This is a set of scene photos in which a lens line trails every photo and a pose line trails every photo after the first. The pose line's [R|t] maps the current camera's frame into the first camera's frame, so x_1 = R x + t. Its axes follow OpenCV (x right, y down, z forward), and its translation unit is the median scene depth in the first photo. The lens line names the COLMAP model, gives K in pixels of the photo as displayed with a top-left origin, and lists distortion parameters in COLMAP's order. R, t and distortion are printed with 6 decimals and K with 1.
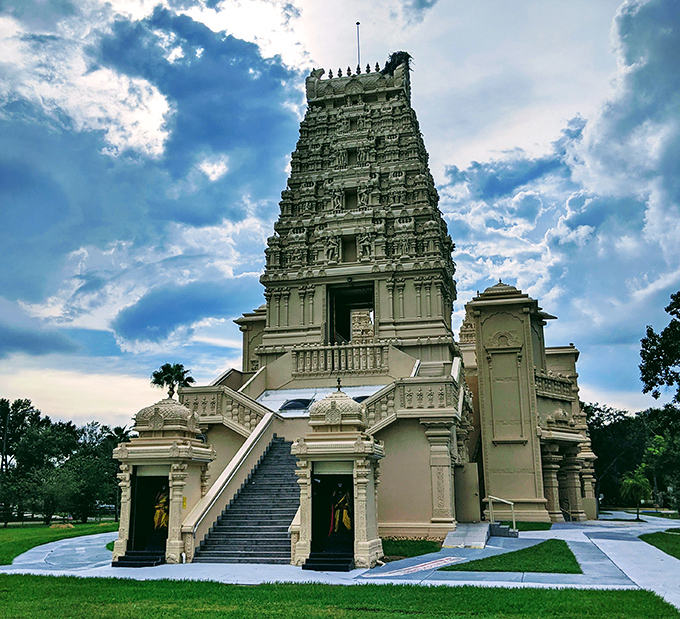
lens RADIAL K [[747.4, 0, 340.0], [0, 747.4, 309.5], [0, 0, 1]] dist [0.202635, -0.318135]
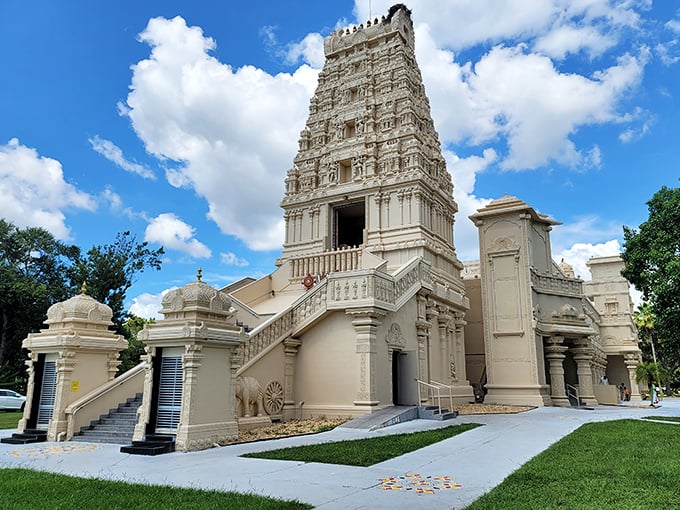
lens RADIAL K [[547.5, 0, 340.0], [0, 547.5, 255.0], [0, 0, 1]] dist [0.093990, -0.002410]
pose [[0.968256, -0.051840, -0.244525, 0.202455], [0.054922, 0.998474, 0.005800, 0.042762], [0.243851, -0.019046, 0.969626, 0.164651]]
